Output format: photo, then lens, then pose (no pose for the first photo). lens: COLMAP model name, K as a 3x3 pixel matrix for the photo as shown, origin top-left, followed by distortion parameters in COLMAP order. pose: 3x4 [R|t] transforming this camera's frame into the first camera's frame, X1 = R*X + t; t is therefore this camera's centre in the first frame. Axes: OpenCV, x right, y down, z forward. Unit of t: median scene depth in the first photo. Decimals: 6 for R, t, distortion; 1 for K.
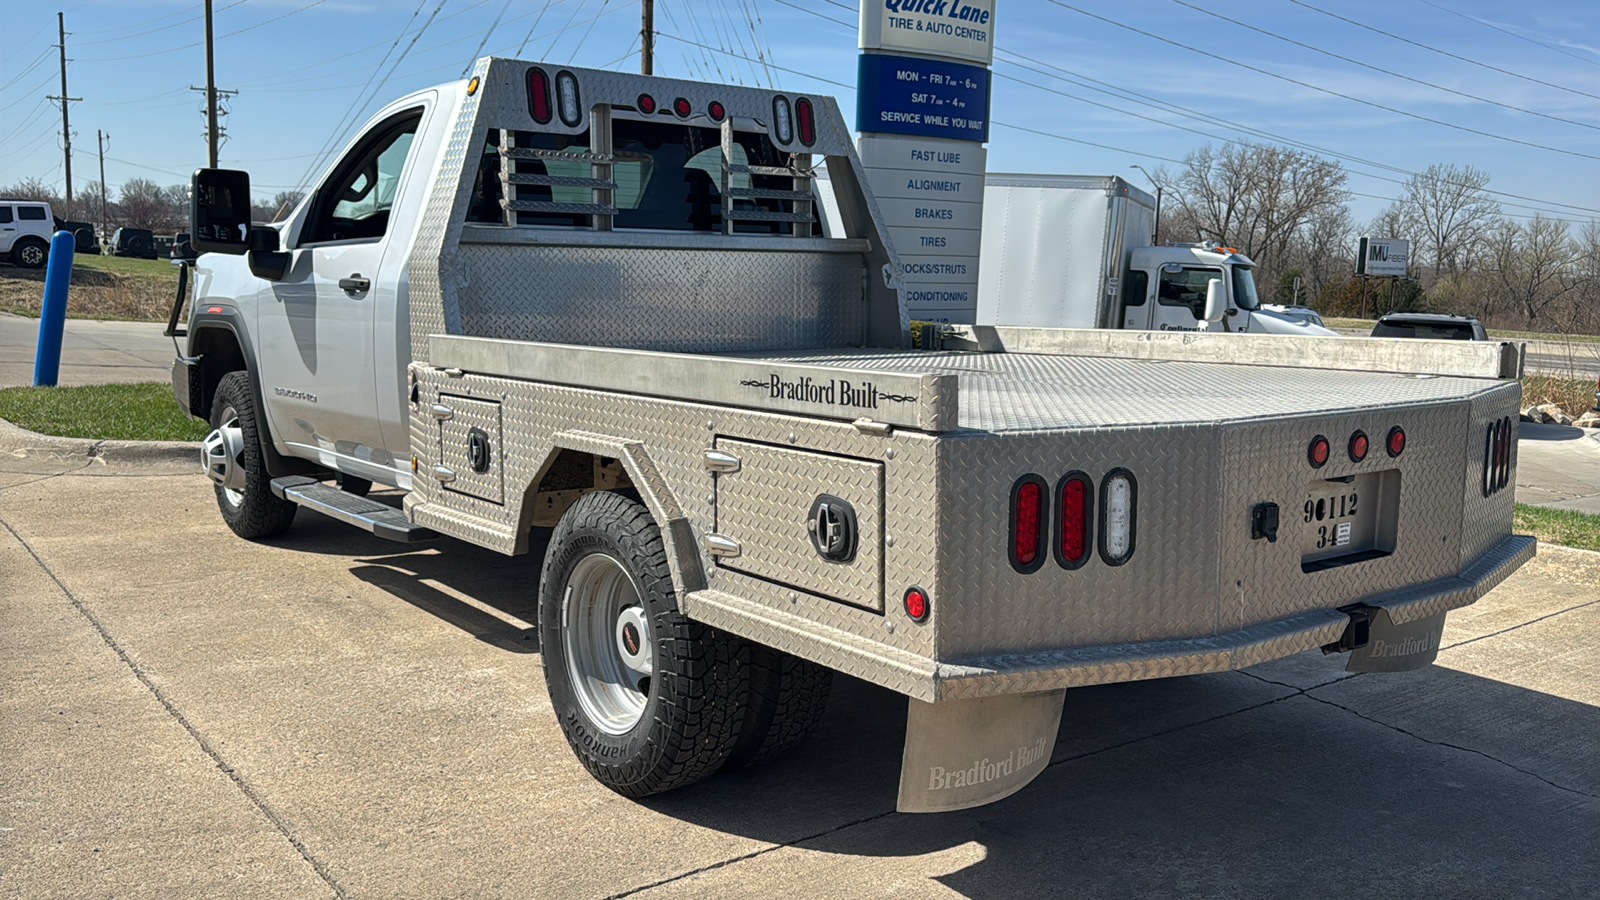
lens RADIAL K [[1364.7, 0, 800.0], [0, 1364.7, 450.0], [0, 0, 1]] dist [0.179087, -0.379984]
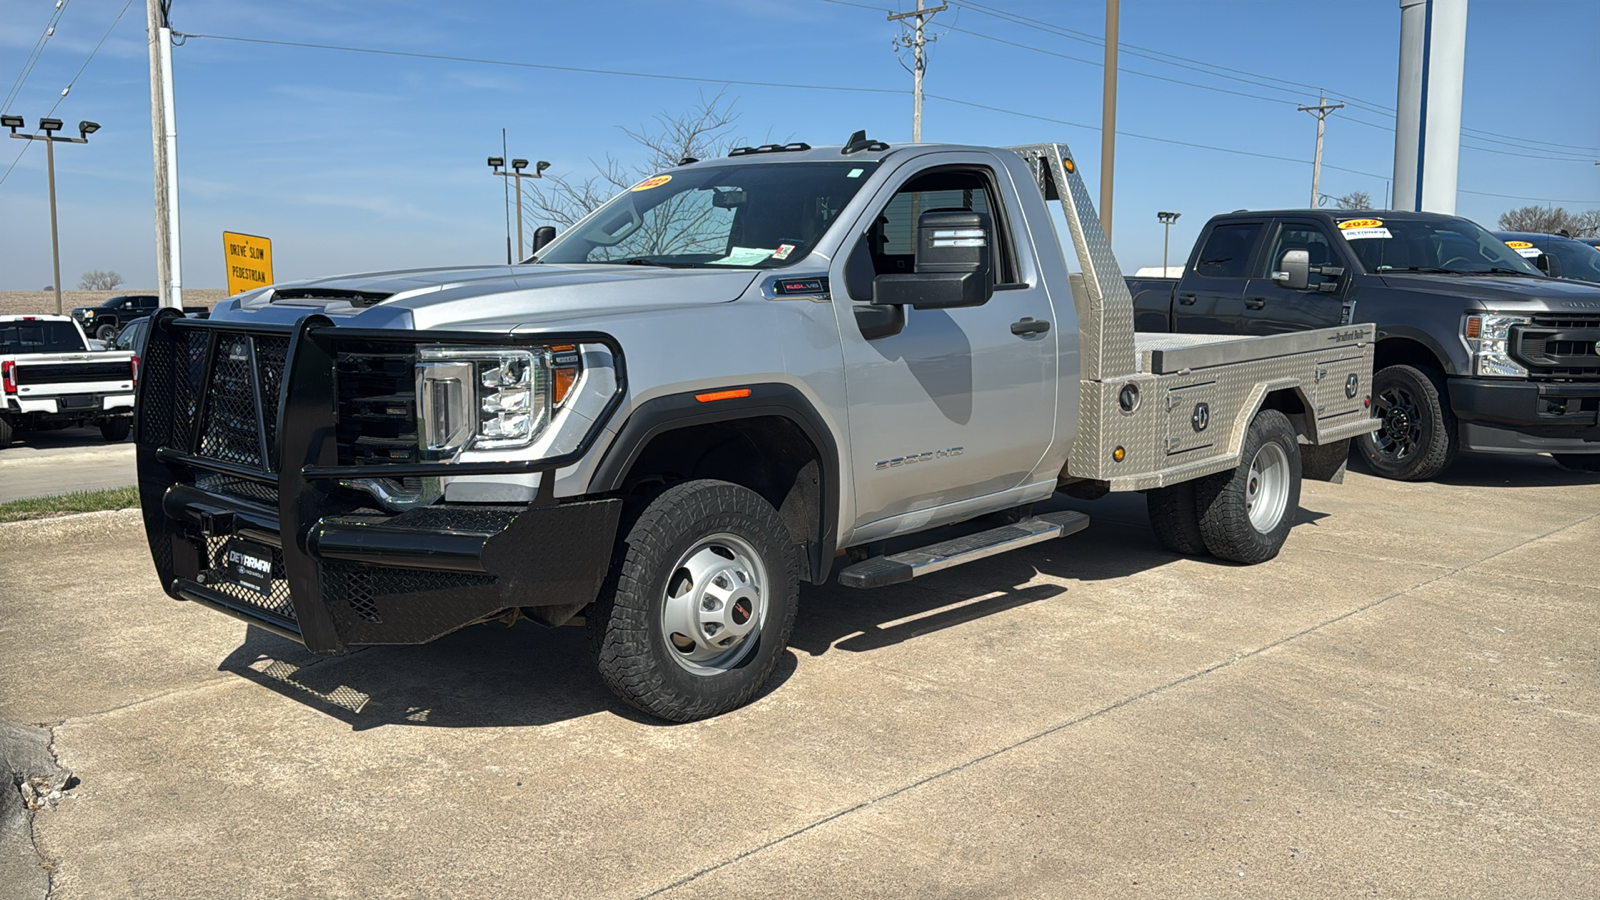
lens RADIAL K [[1364.7, 0, 800.0], [0, 1364.7, 450.0], [0, 0, 1]] dist [0.179087, -0.379984]
pose [[-0.149611, -0.145745, 0.977944, -1.455030], [0.130968, 0.977440, 0.165706, -0.241163], [-0.980033, 0.152871, -0.127148, 1.406694]]
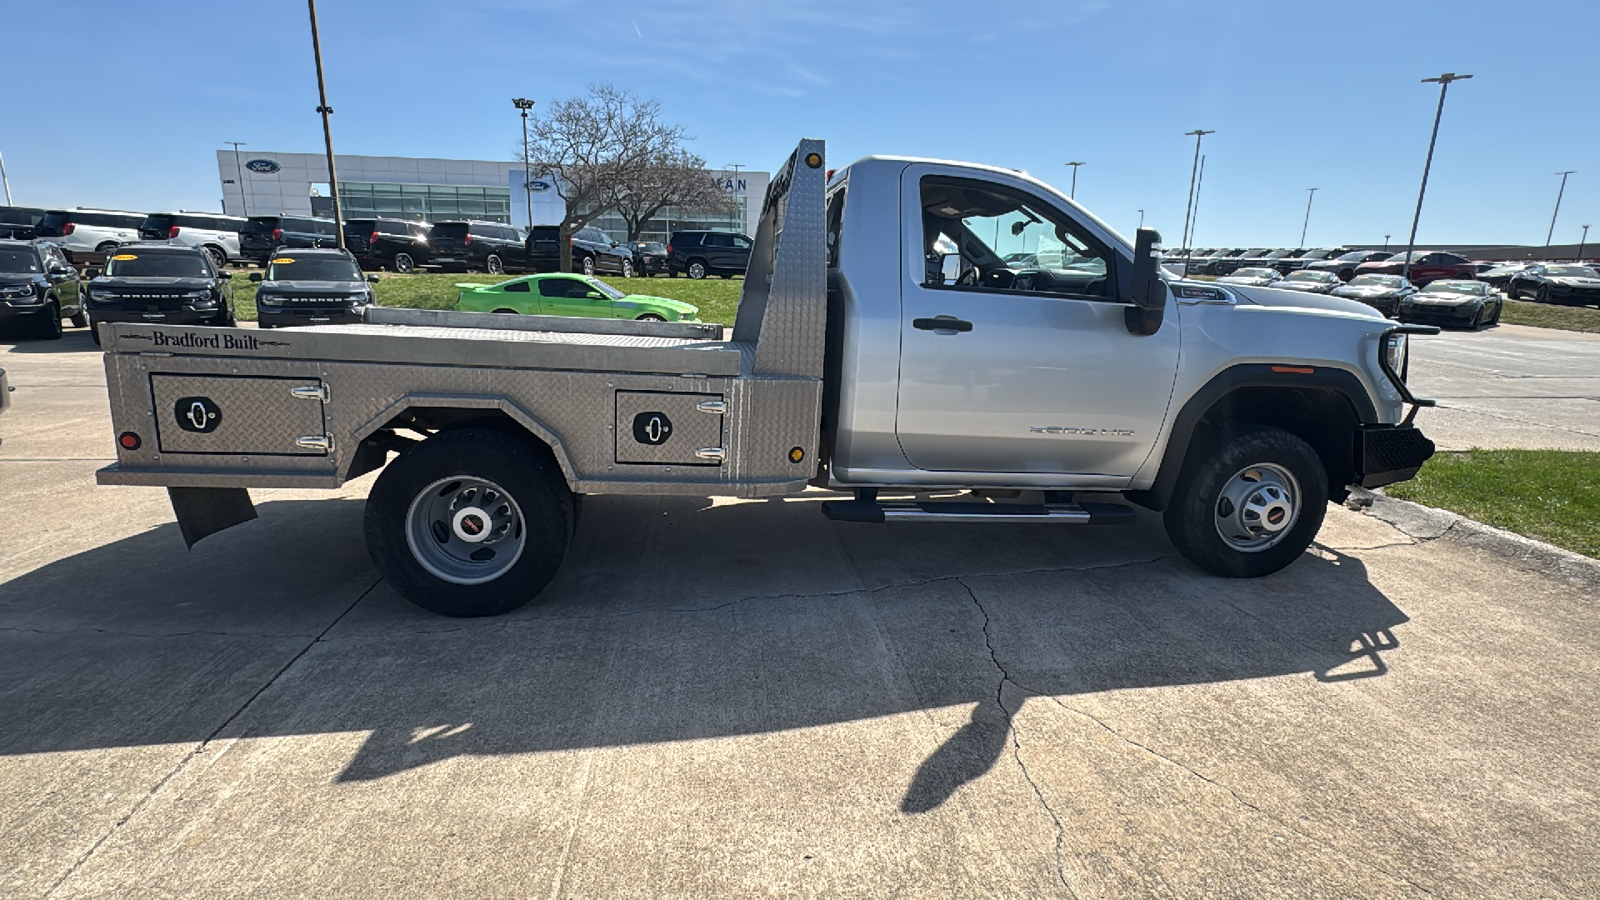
lens RADIAL K [[729.6, 0, 799.8], [0, 729.6, 446.9], [0, 0, 1]] dist [-0.004757, -0.000449]
pose [[-0.495356, 0.149188, -0.855783, 0.636885], [-0.161275, 0.952222, 0.259352, -0.199912], [0.853588, 0.266488, -0.447629, 1.519518]]
